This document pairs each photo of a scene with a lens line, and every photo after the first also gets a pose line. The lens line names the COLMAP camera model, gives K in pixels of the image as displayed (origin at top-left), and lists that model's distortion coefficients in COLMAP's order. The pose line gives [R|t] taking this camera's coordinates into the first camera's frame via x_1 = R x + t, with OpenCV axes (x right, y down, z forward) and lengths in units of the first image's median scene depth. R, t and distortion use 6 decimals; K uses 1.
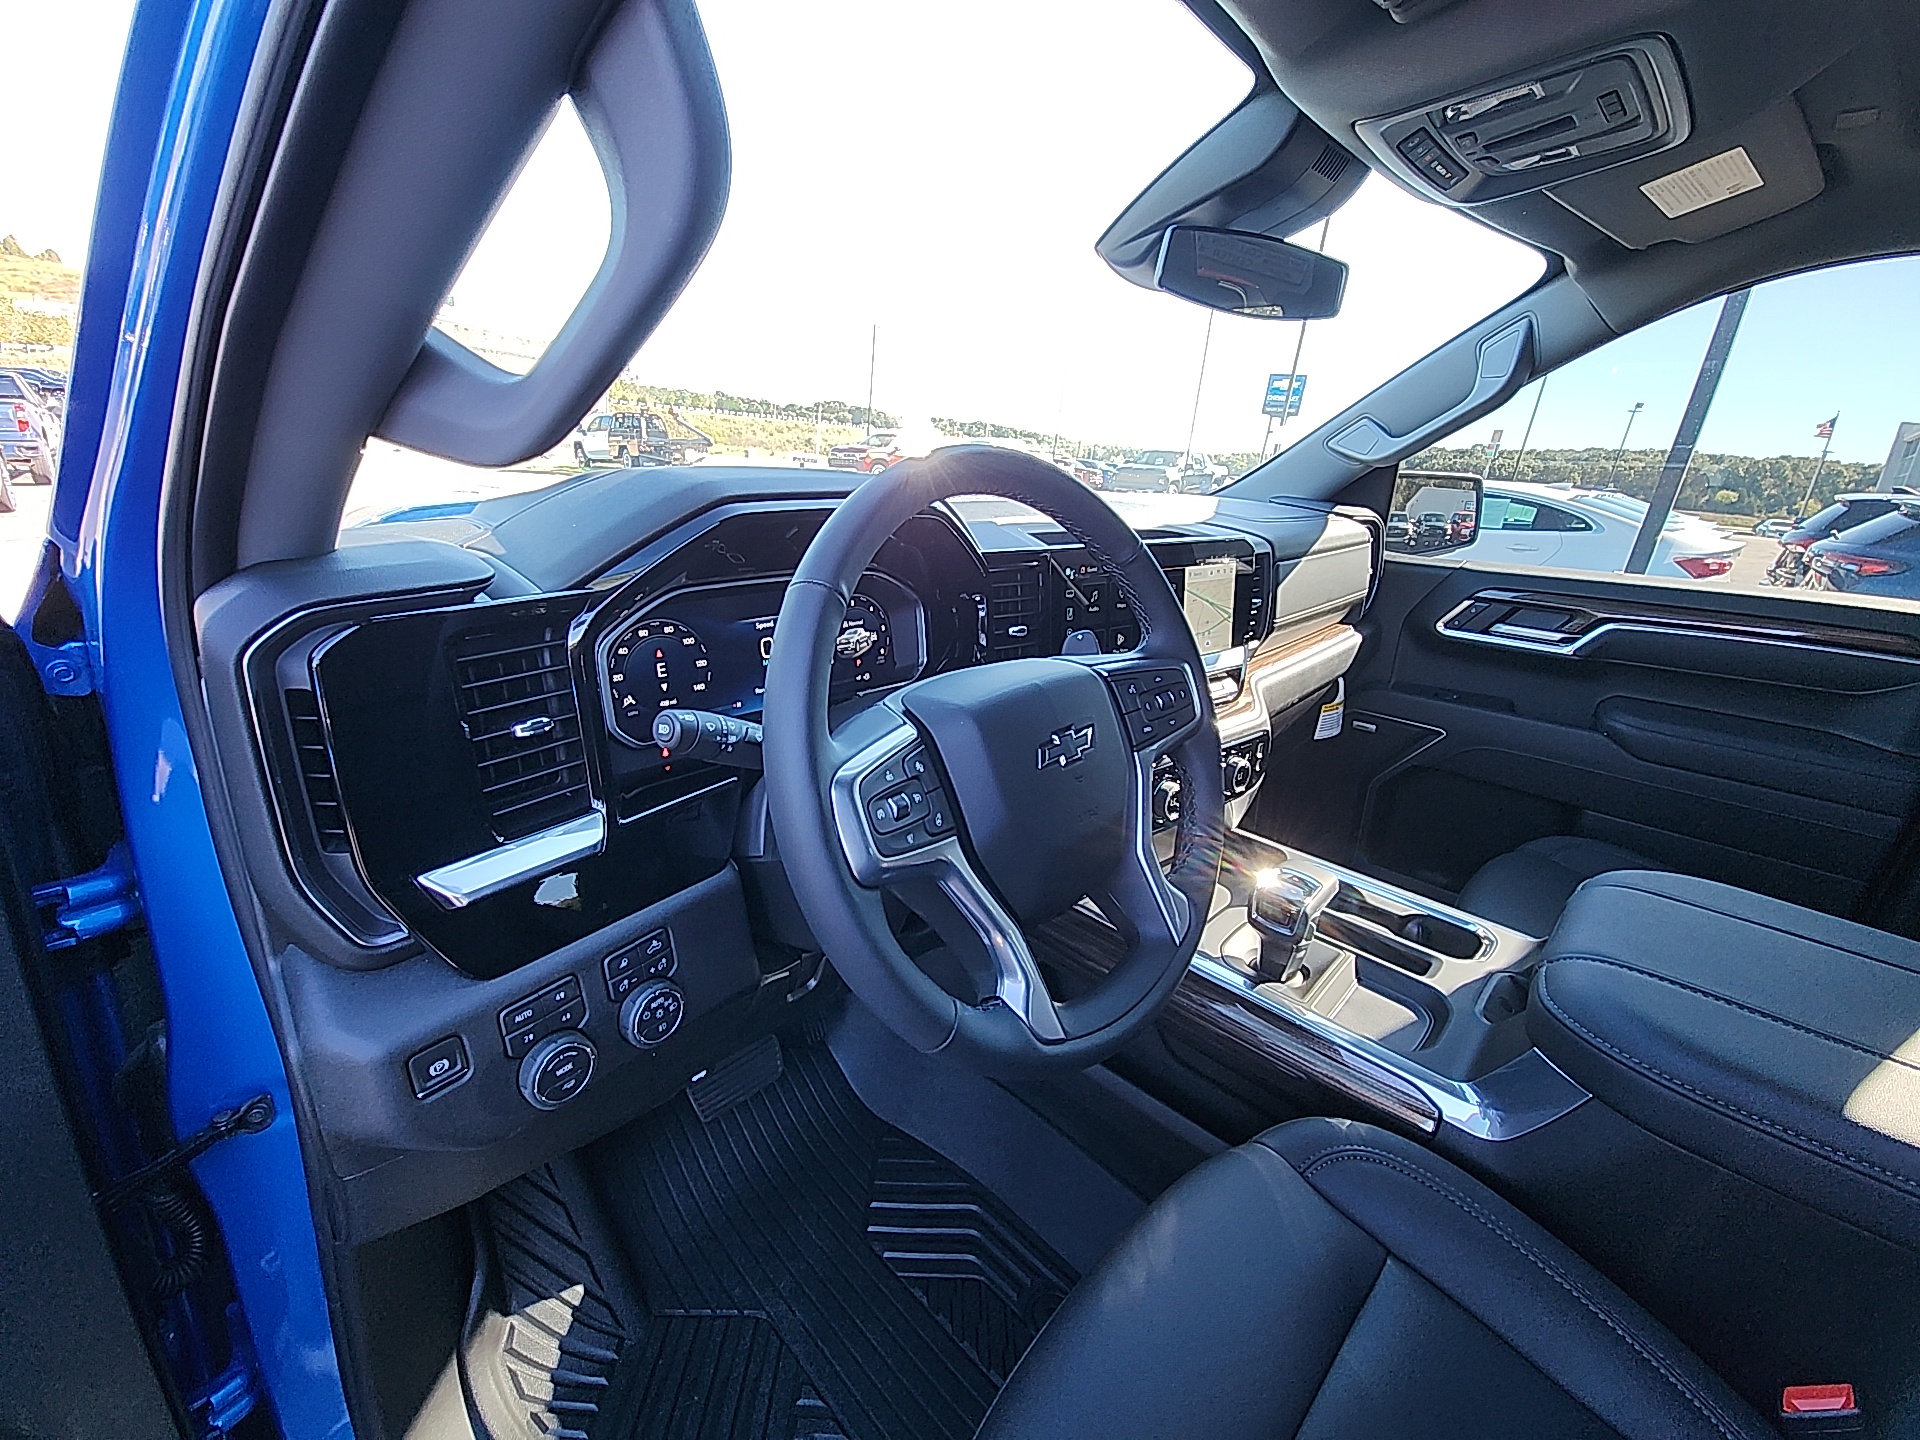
lens RADIAL K [[773.4, 0, 950.8], [0, 773.4, 701.0], [0, 0, 1]] dist [0.001512, -0.000356]
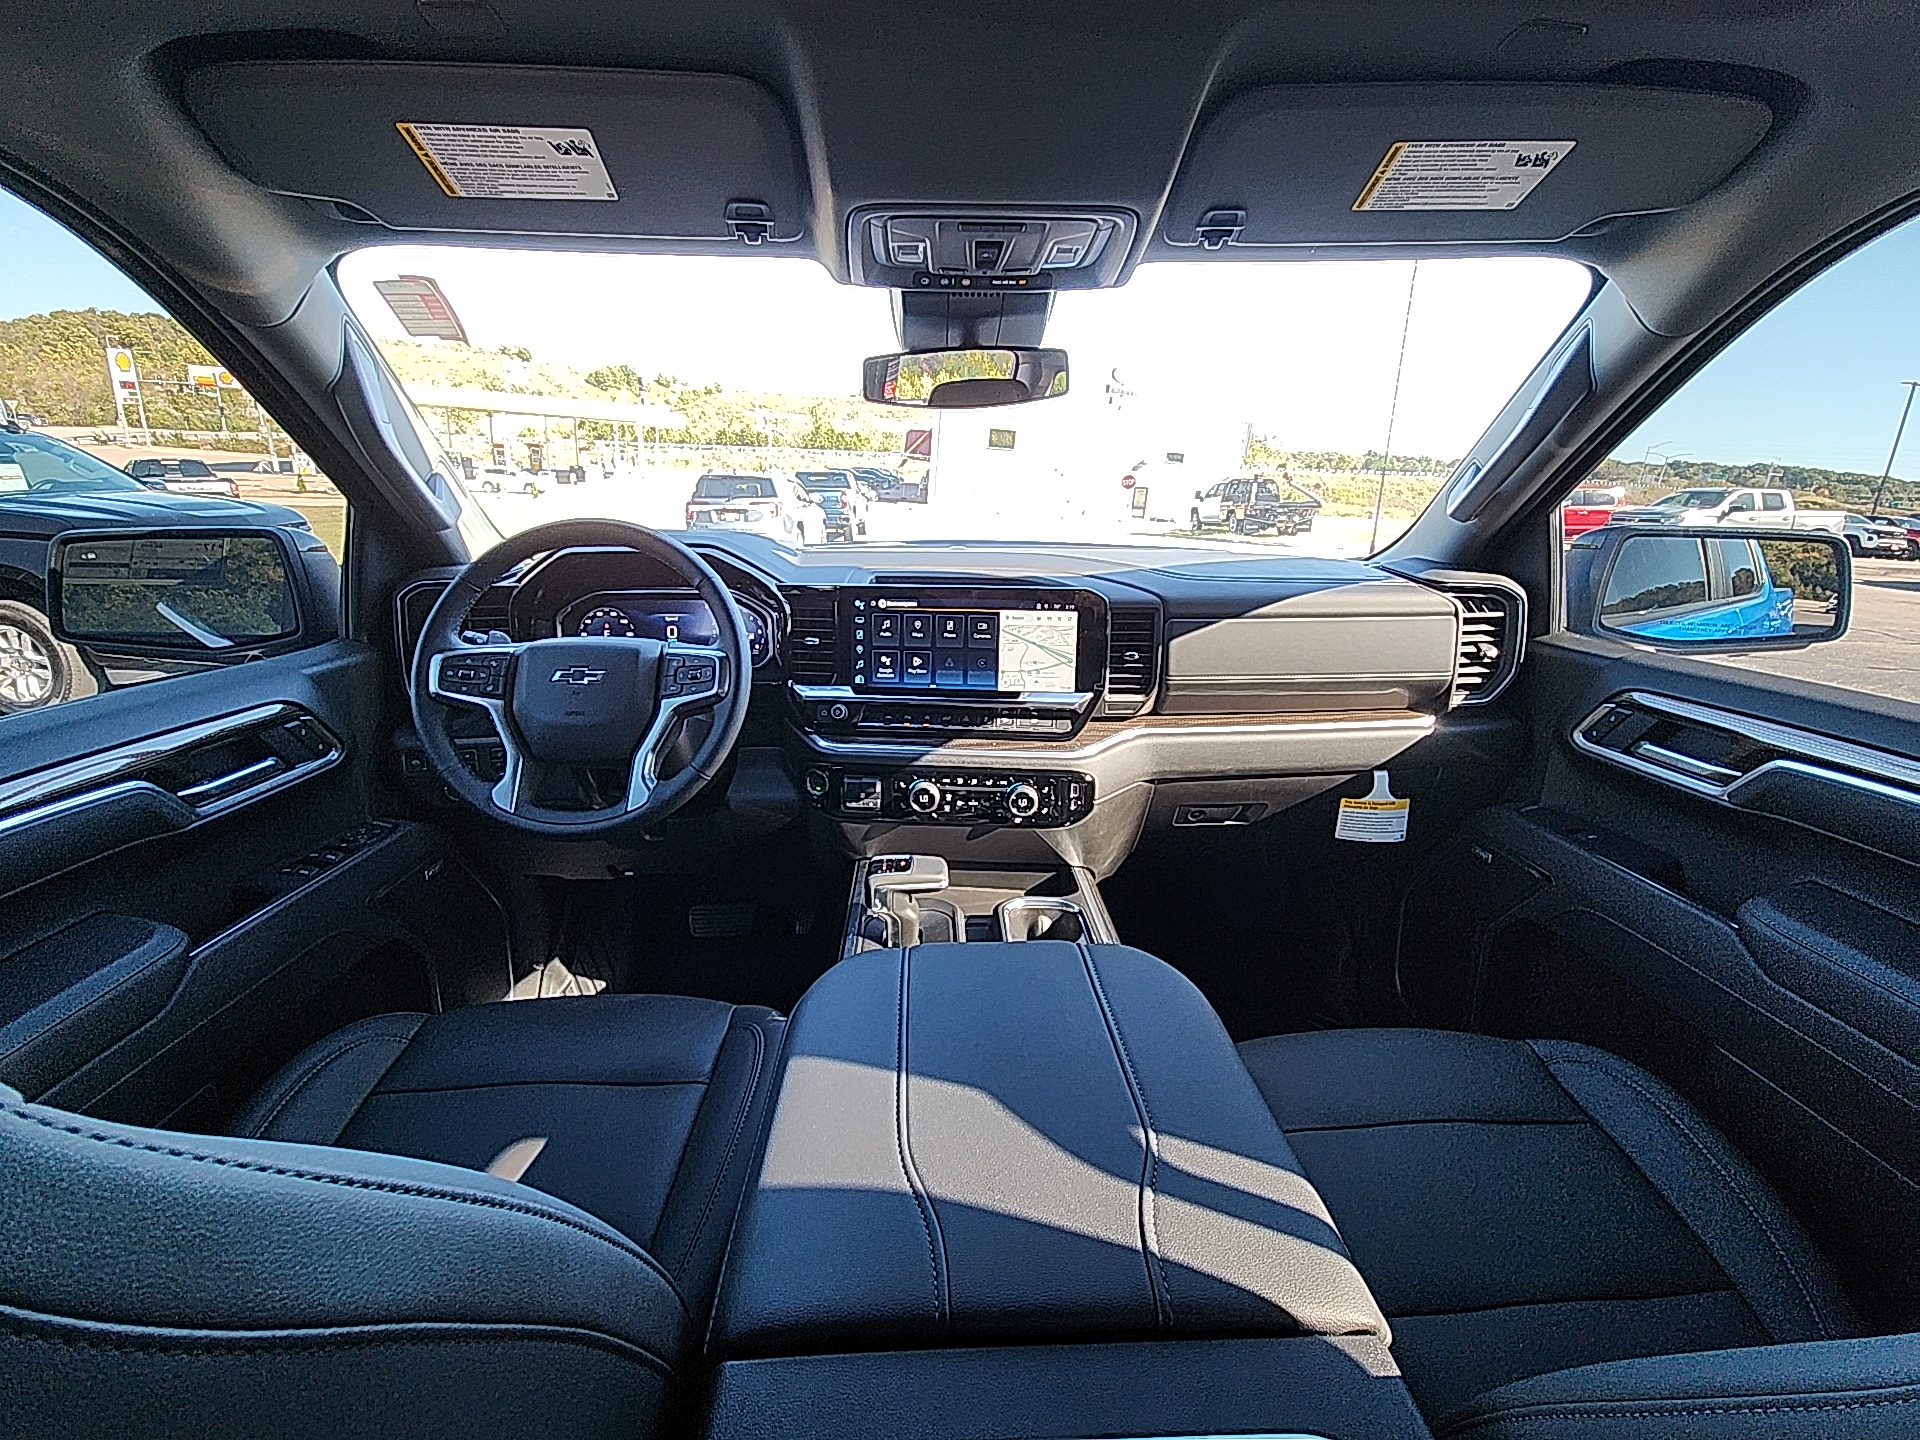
lens RADIAL K [[773.4, 0, 950.8], [0, 773.4, 701.0], [0, 0, 1]] dist [0.001512, -0.000356]
pose [[0.729106, 0.139684, -0.669994, 1.258022], [-0.189476, 0.981884, -0.001484, -0.029680], [0.657650, 0.128030, 0.742365, 0.131487]]
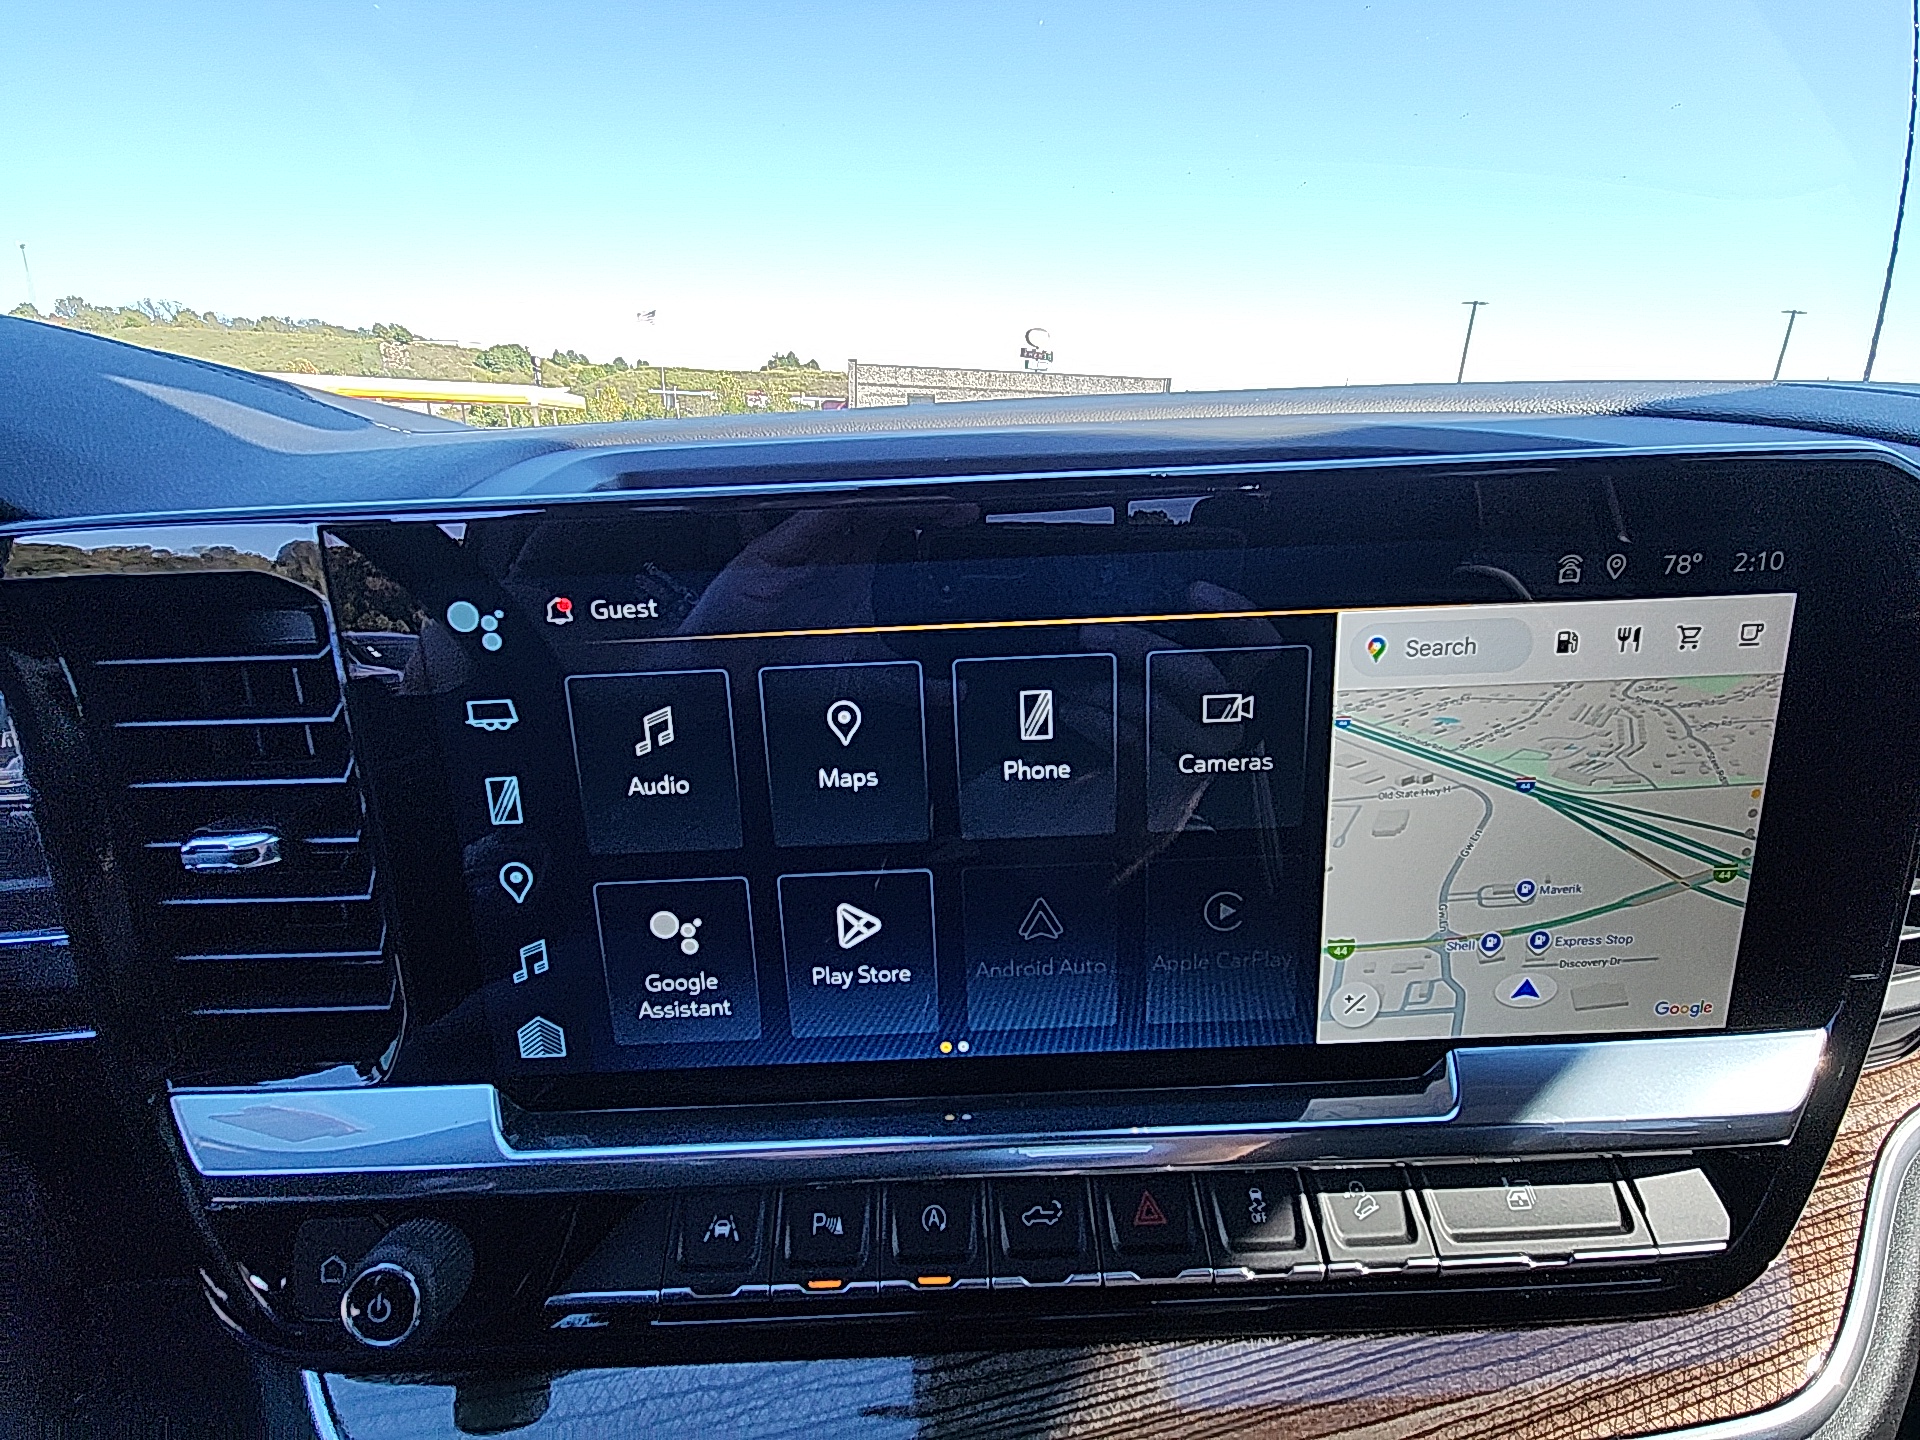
lens RADIAL K [[773.4, 0, 950.8], [0, 773.4, 701.0], [0, 0, 1]] dist [0.001512, -0.000356]
pose [[0.788968, 0.108202, -0.604832, 0.417650], [-0.120398, 0.992514, 0.020505, -0.172547], [0.602523, 0.056643, 0.796089, 0.952168]]
